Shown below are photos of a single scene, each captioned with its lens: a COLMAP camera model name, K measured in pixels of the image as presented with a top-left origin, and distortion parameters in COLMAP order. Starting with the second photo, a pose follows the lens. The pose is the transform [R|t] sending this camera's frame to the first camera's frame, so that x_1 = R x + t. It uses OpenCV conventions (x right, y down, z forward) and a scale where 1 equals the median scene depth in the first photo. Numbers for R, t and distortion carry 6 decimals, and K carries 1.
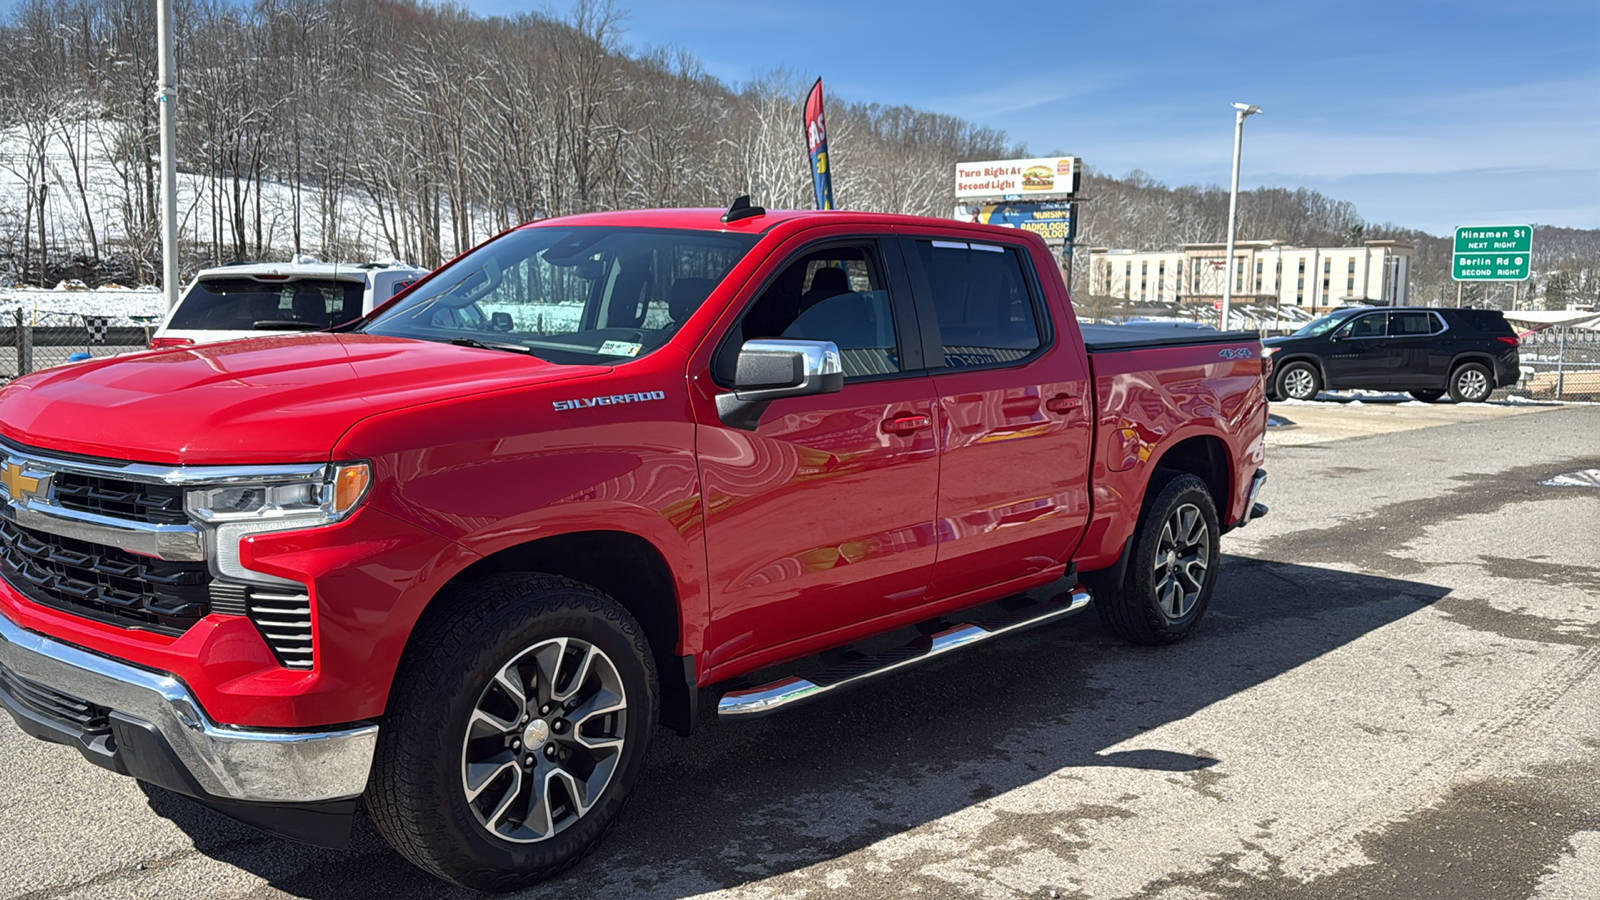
lens RADIAL K [[1362.1, 0, 808.4], [0, 1362.1, 449.9], [0, 0, 1]] dist [0.139225, -0.234304]
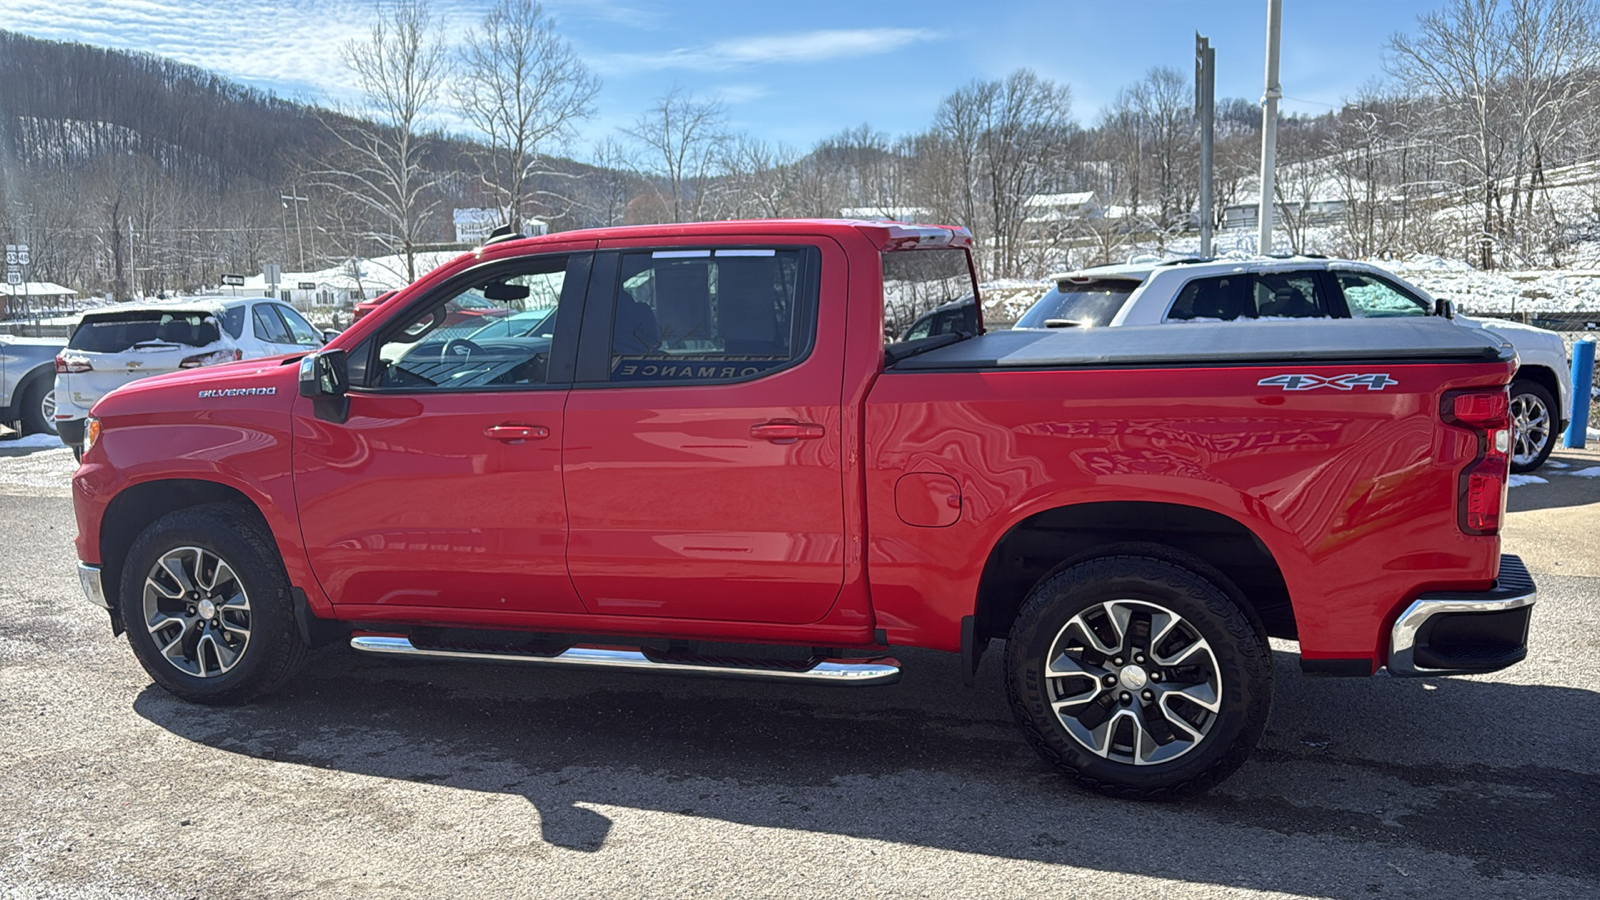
lens RADIAL K [[1367.5, 0, 796.0], [0, 1367.5, 453.9], [0, 0, 1]] dist [0.116064, -0.194248]
pose [[0.369940, 0.089339, -0.924750, 0.186522], [-0.071815, 0.995137, 0.067410, -0.014811], [0.926276, 0.041474, 0.374557, 0.131111]]
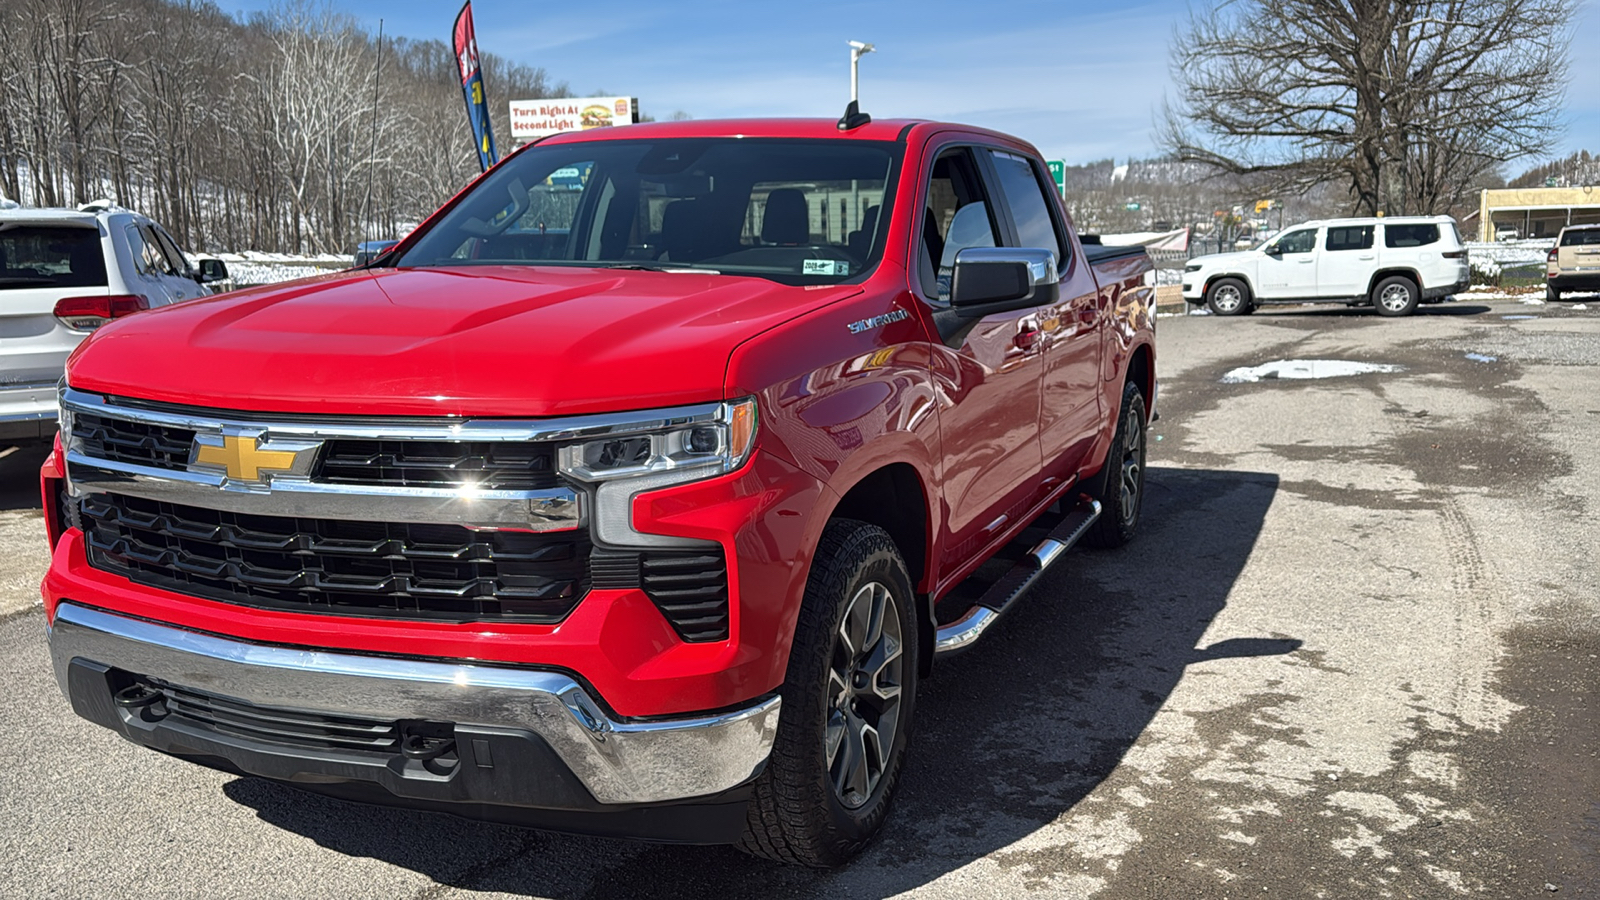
lens RADIAL K [[1367.5, 0, 814.9], [0, 1367.5, 459.7], [0, 0, 1]] dist [0.116064, -0.194248]
pose [[0.946727, -0.083004, 0.311155, -0.062512], [0.068333, 0.995988, 0.057780, 0.000002], [-0.314703, -0.033440, 0.948601, 0.019119]]
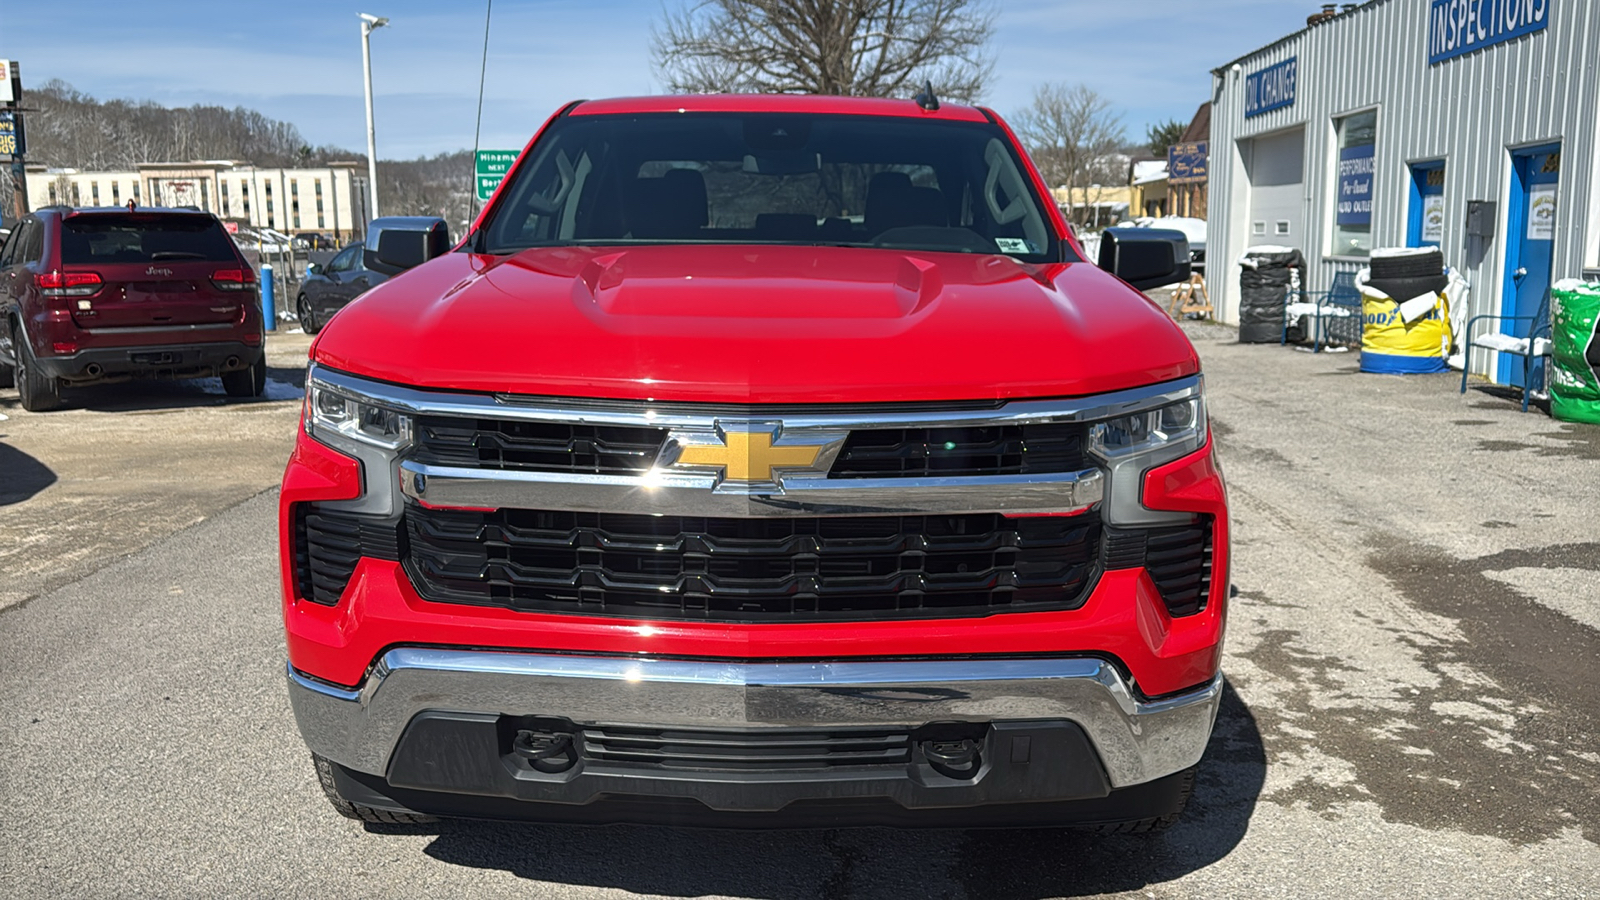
lens RADIAL K [[1367.5, 0, 793.4], [0, 1367.5, 463.4], [0, 0, 1]] dist [0.116064, -0.194248]
pose [[0.759160, -0.134433, 0.636870, -0.121948], [0.093586, 0.990817, 0.097590, -0.004823], [-0.644141, -0.014484, 0.764770, 0.055936]]
